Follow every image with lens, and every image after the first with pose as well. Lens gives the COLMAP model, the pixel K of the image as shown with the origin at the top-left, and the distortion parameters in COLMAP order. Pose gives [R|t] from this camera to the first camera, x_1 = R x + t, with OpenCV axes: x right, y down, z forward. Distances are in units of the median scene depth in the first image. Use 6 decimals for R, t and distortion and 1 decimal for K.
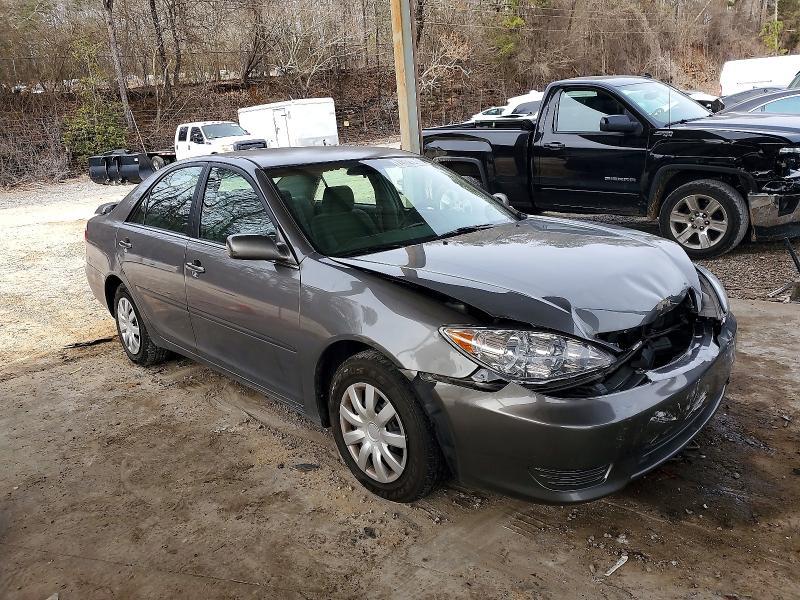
lens RADIAL K [[617.9, 0, 400.0], [0, 617.9, 300.0], [0, 0, 1]] dist [-0.014392, 0.058868]
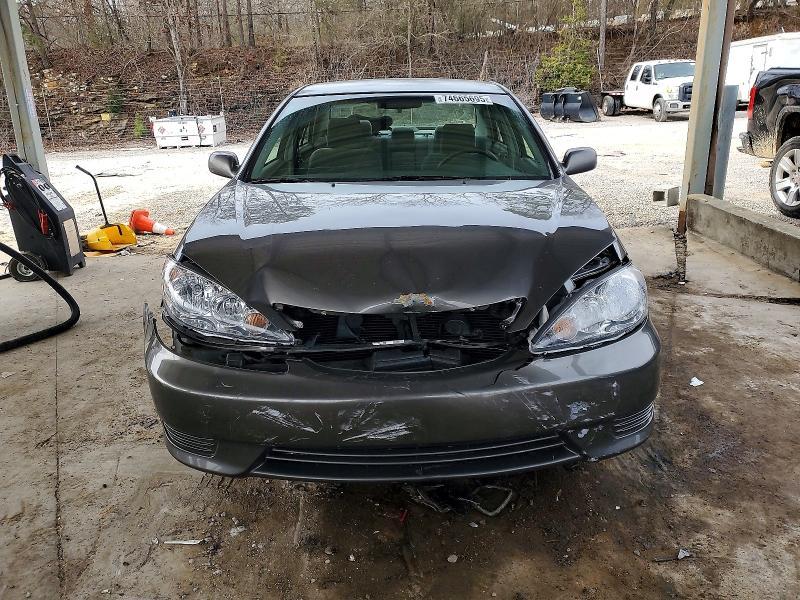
lens RADIAL K [[617.9, 0, 400.0], [0, 617.9, 300.0], [0, 0, 1]] dist [-0.014392, 0.058868]
pose [[0.723861, 0.263399, -0.637689, 0.091992], [-0.206445, 0.964601, 0.164090, -0.011904], [0.658336, 0.012869, 0.752614, 0.043384]]
